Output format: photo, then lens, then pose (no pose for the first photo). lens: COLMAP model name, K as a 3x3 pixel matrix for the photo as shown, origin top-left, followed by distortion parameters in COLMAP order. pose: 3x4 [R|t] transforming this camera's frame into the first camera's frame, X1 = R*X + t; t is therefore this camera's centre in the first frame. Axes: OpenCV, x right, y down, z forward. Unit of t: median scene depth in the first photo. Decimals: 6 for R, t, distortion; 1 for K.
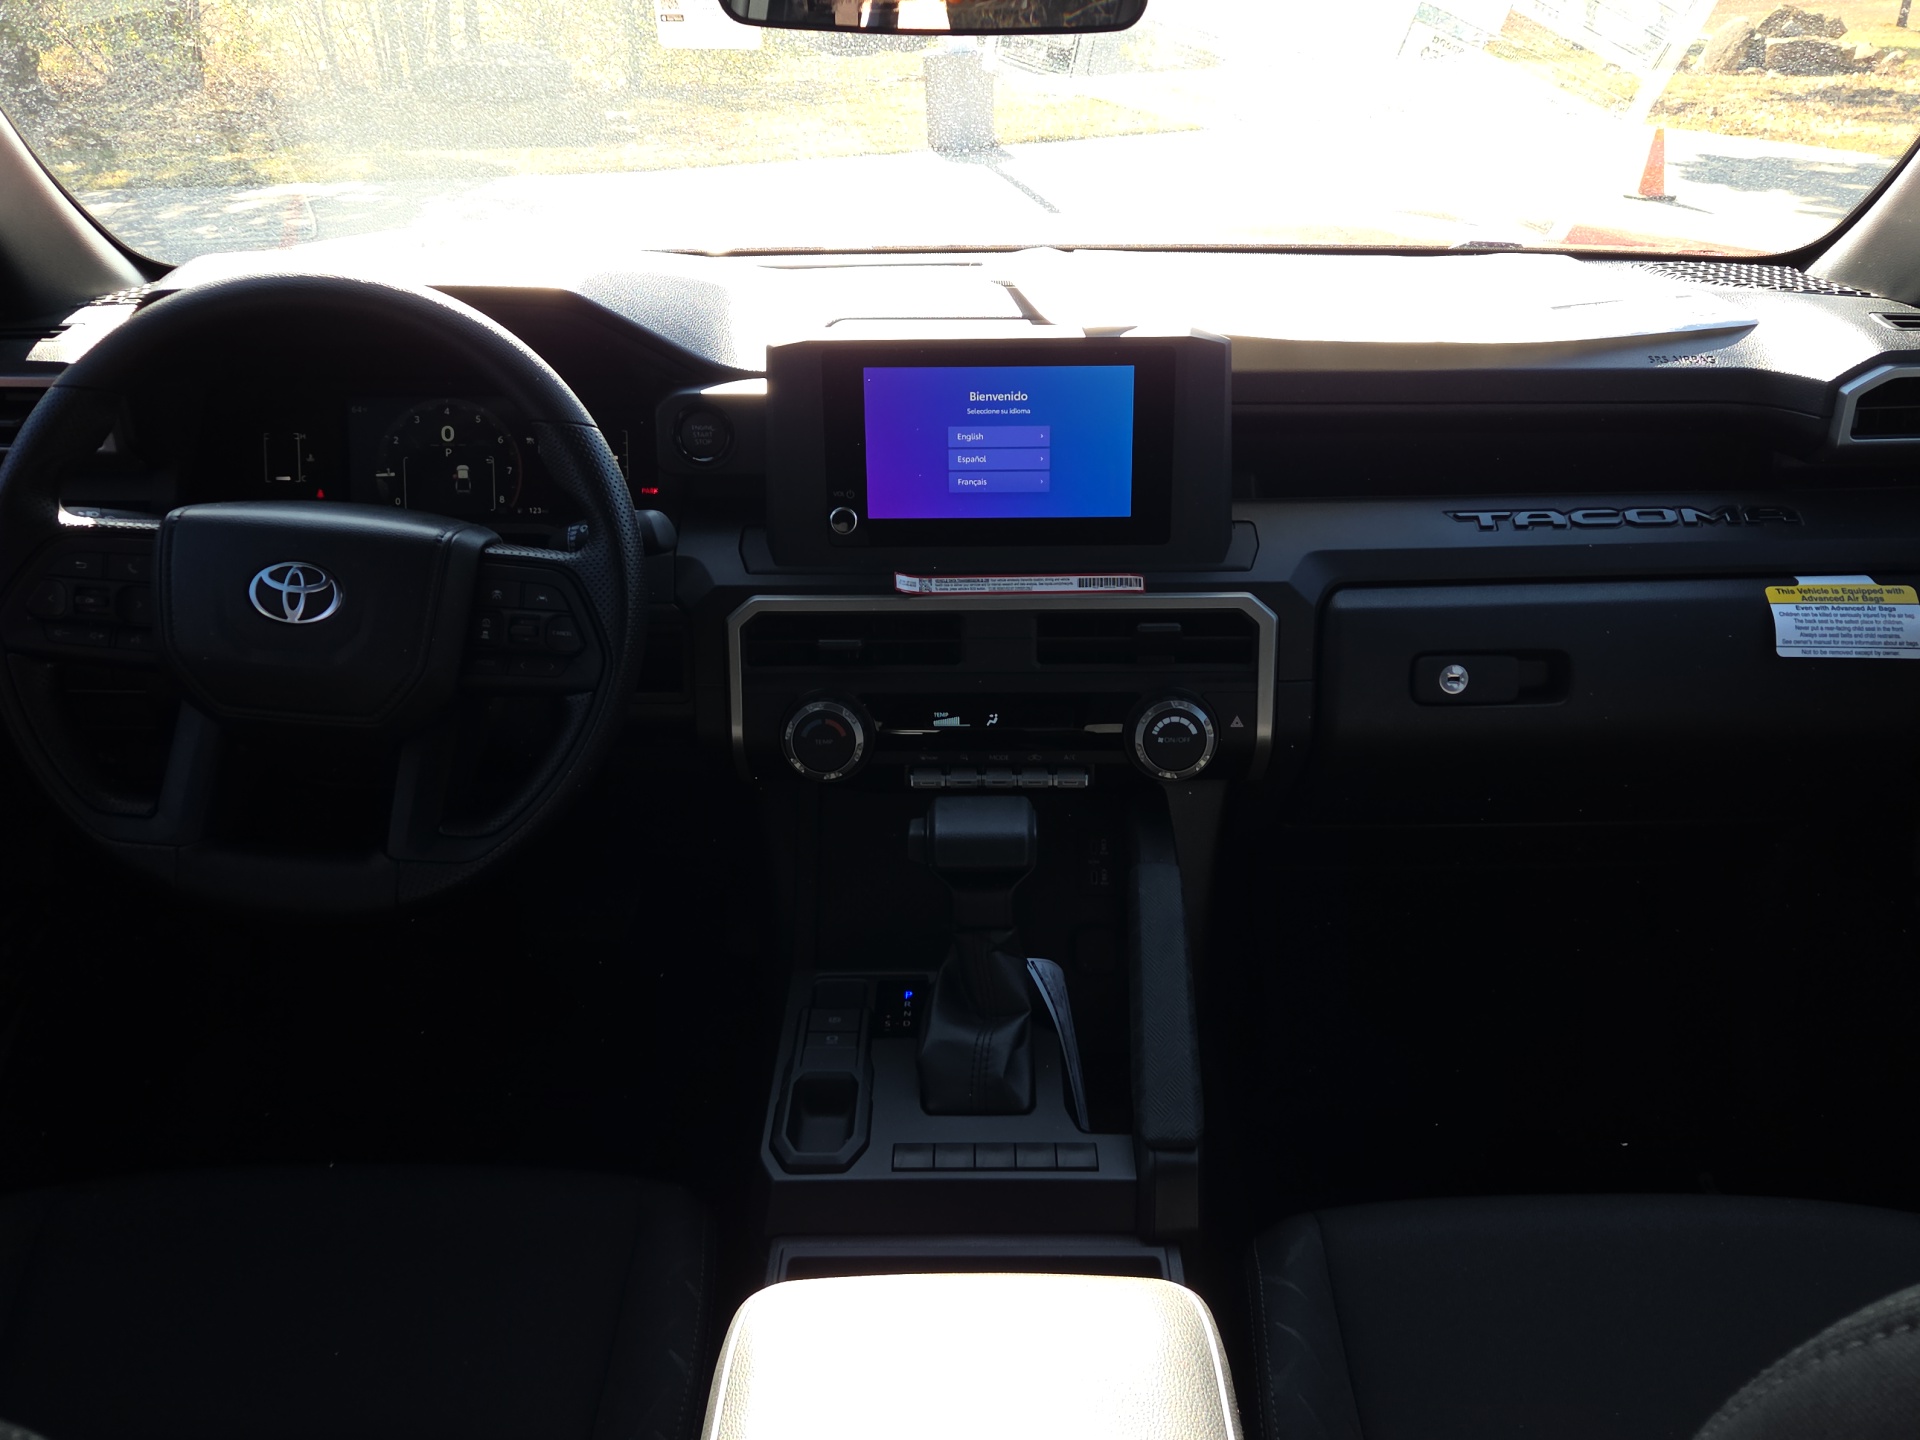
lens RADIAL K [[1678.7, 0, 988.1], [0, 1678.7, 701.9], [0, 0, 1]] dist [0.081487, -0.068300]
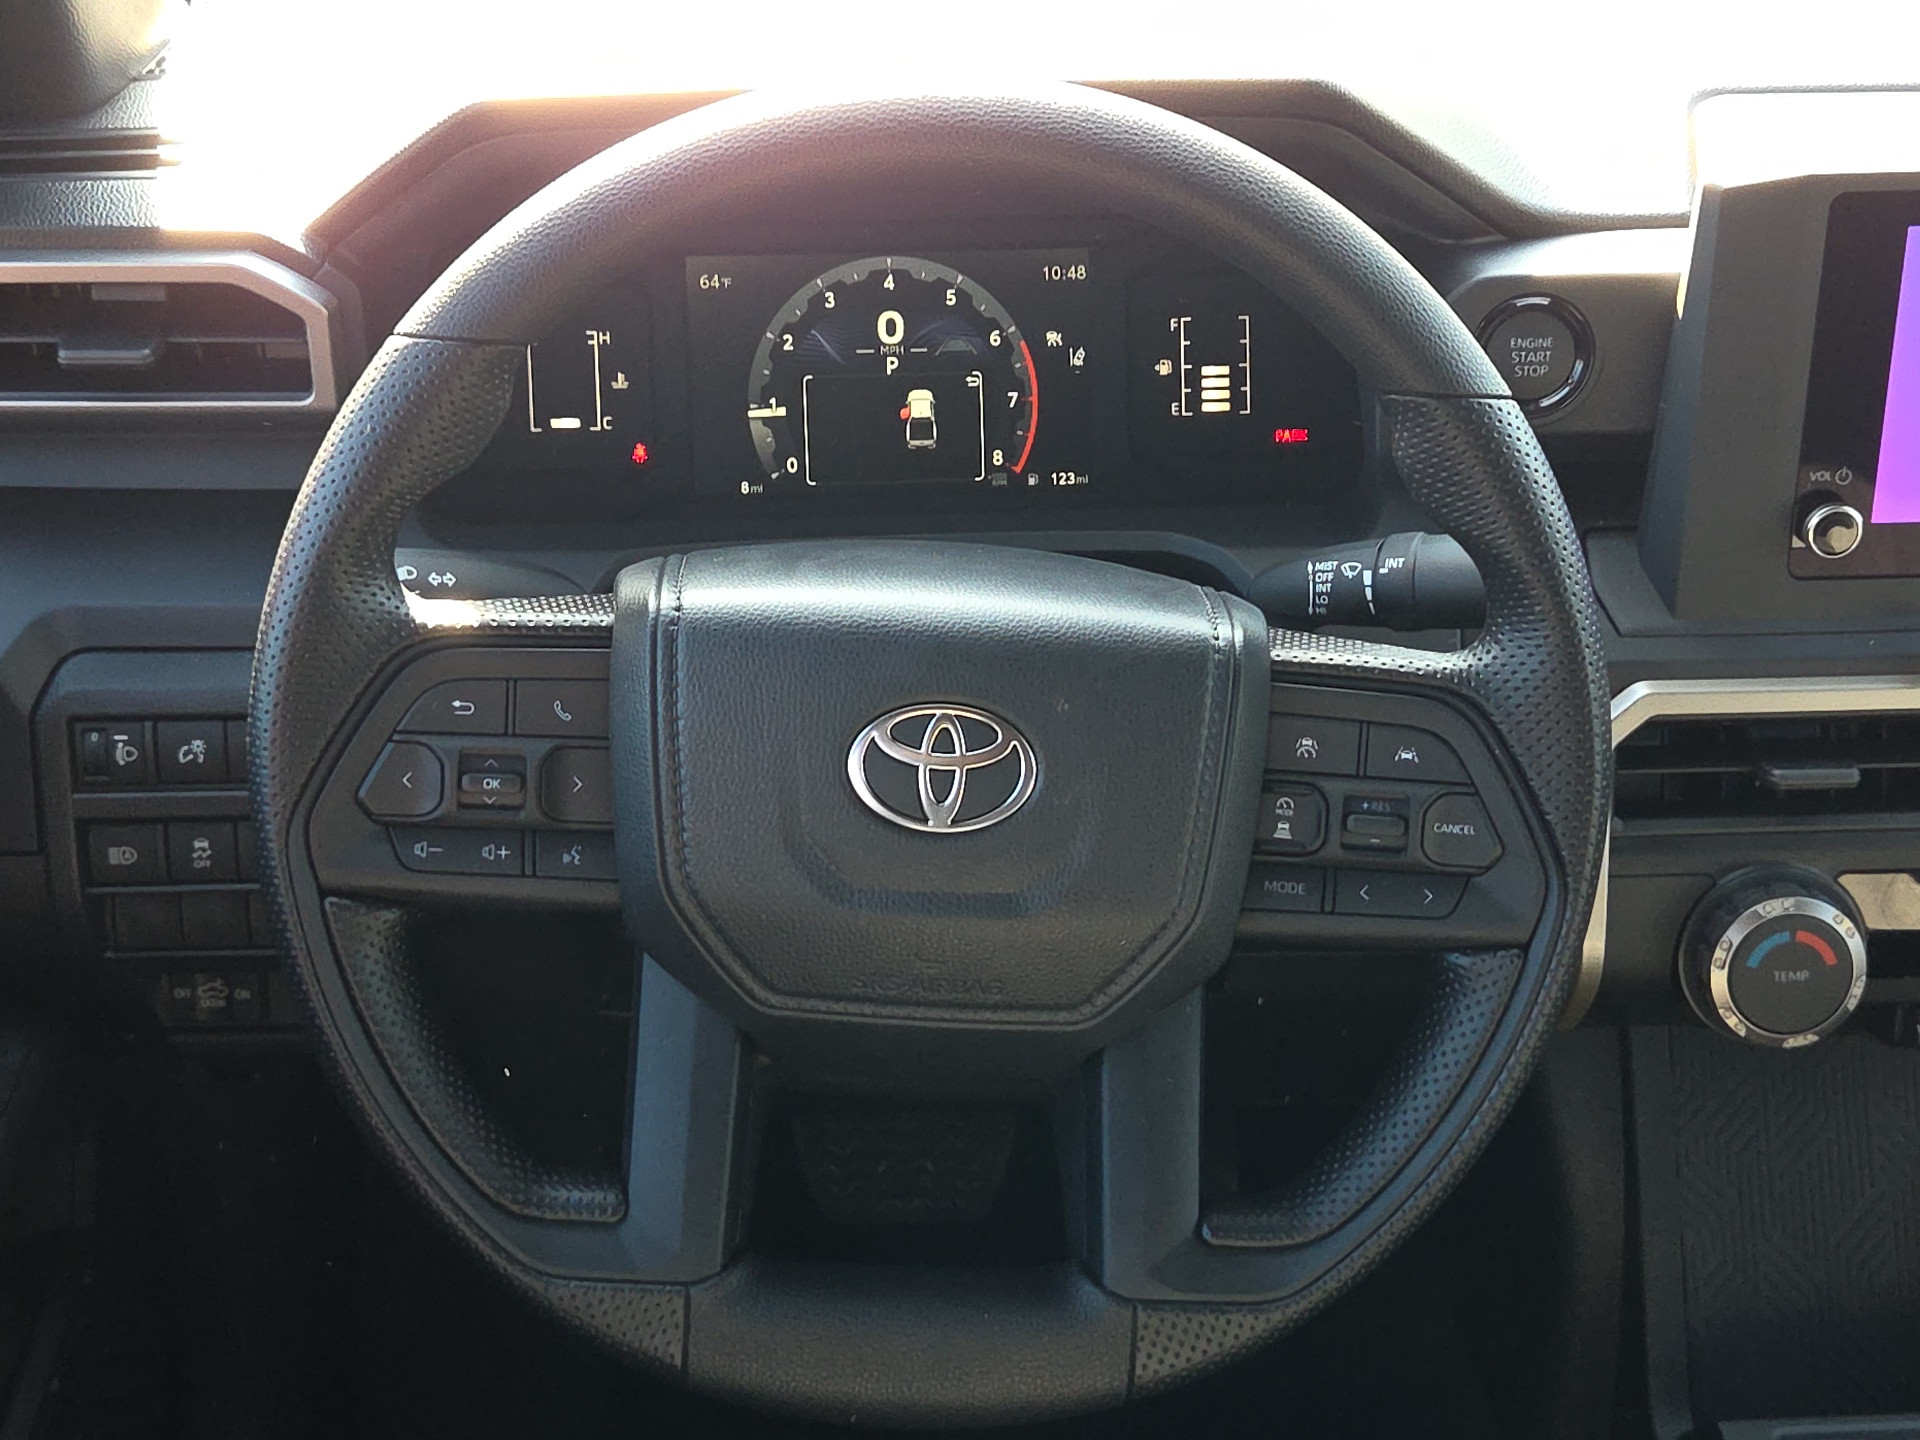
lens RADIAL K [[2844.6, 0, 984.5], [0, 2844.6, 672.7], [0, 0, 1]] dist [0.096856, 0.000000]
pose [[0.997819, -0.018108, 0.063471, -0.387274], [0.013937, 0.997752, 0.065545, -0.124620], [-0.064515, -0.064517, 0.995829, 0.174072]]
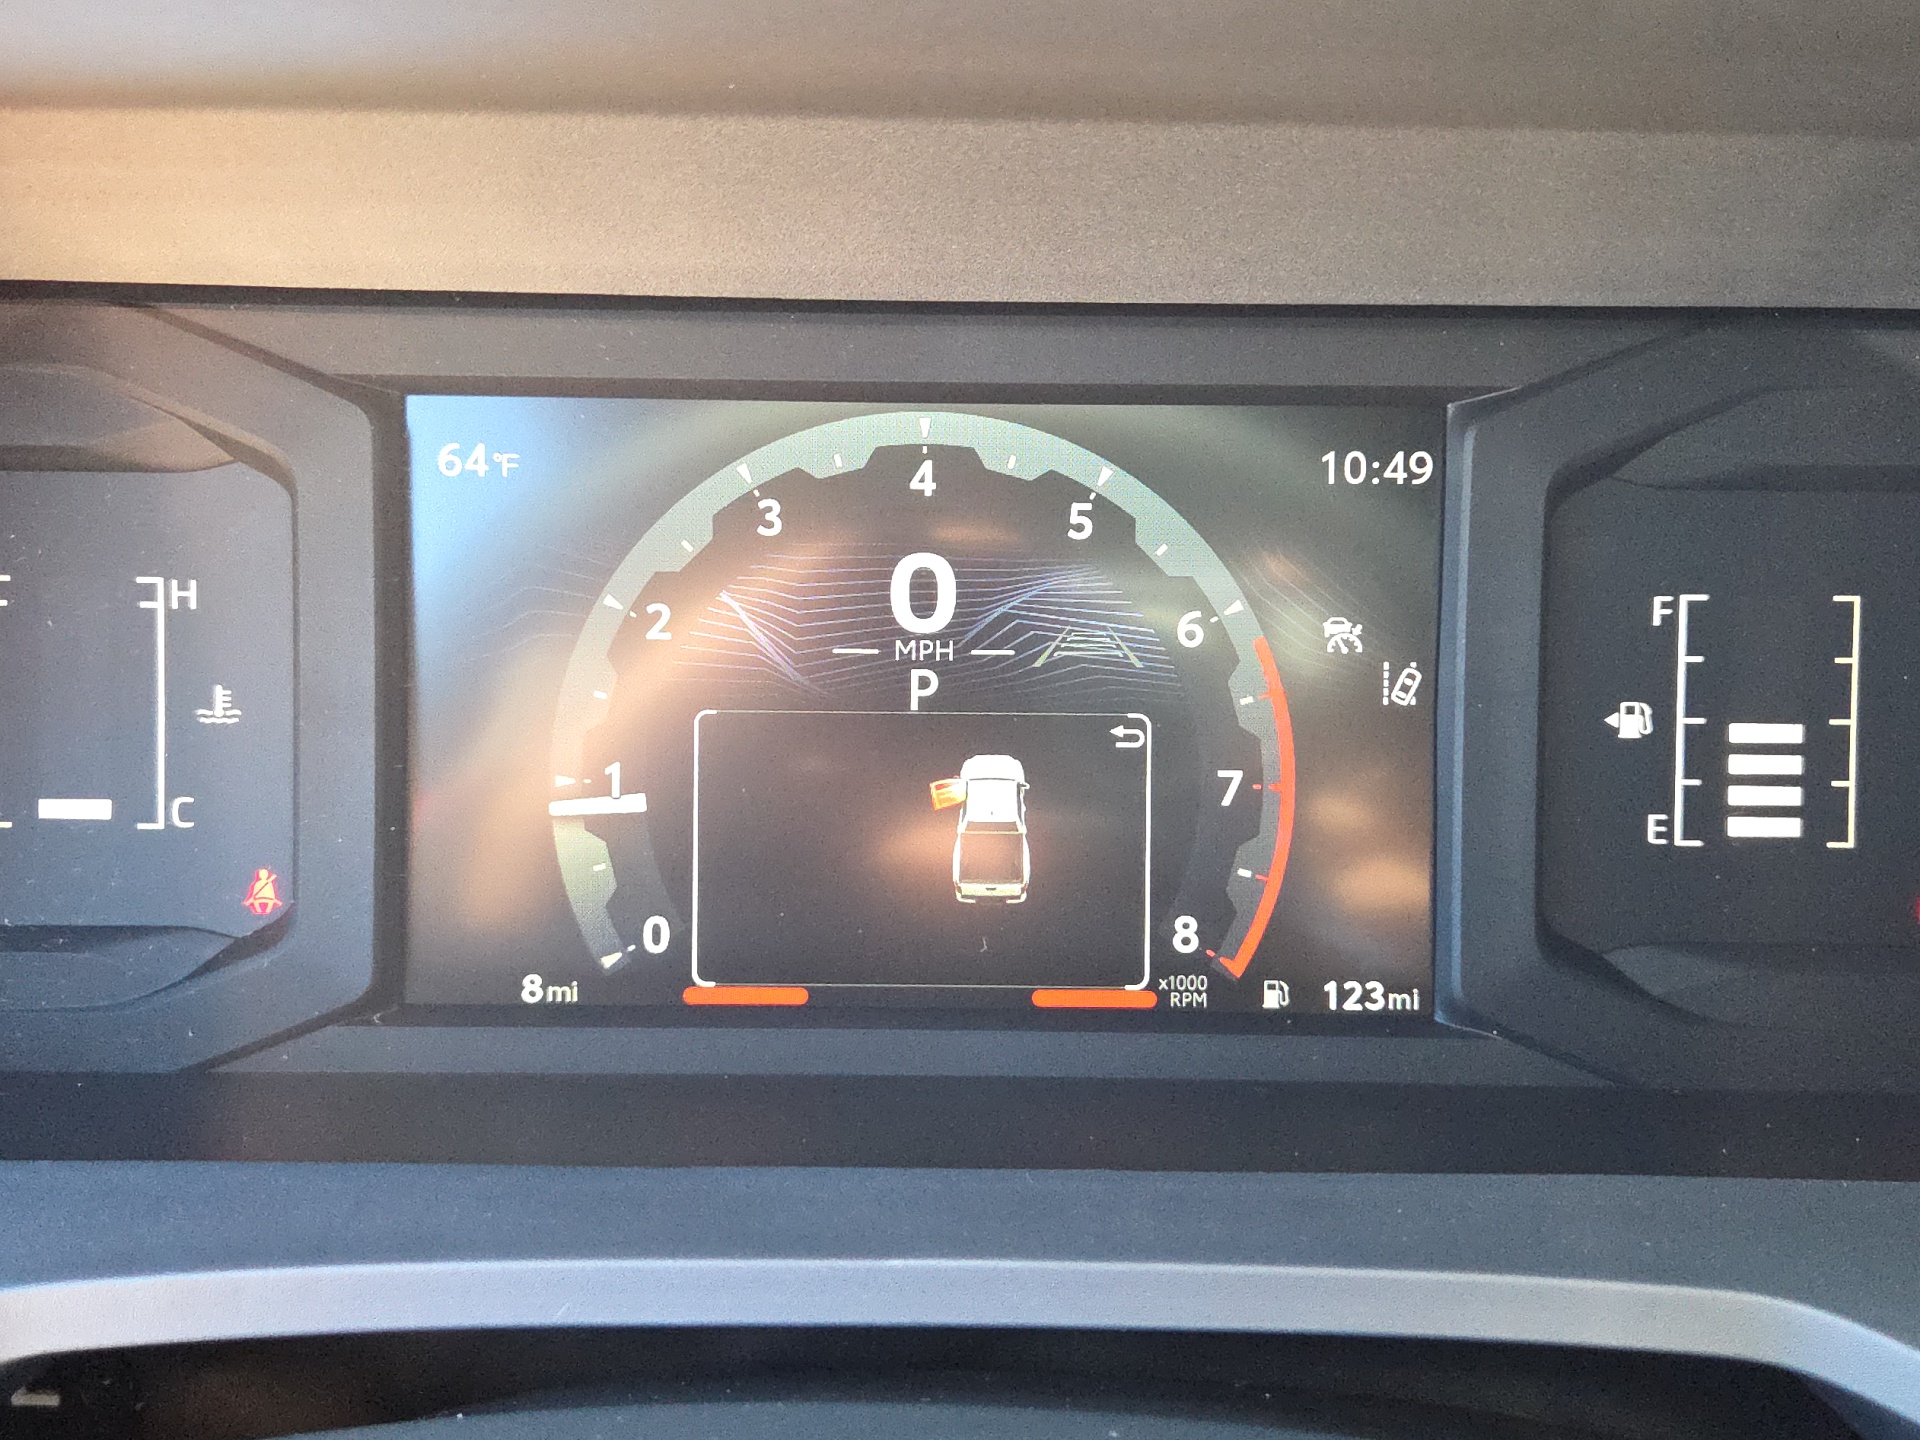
lens RADIAL K [[2072.0, 0, 964.7], [0, 2072.0, 709.9], [0, 0, 1]] dist [0.063910, 0.000000]
pose [[0.999682, 0.023864, 0.008132, -0.352939], [-0.023801, 0.999687, -0.007743, -0.160077], [-0.008314, 0.007547, 0.999937, 0.851410]]
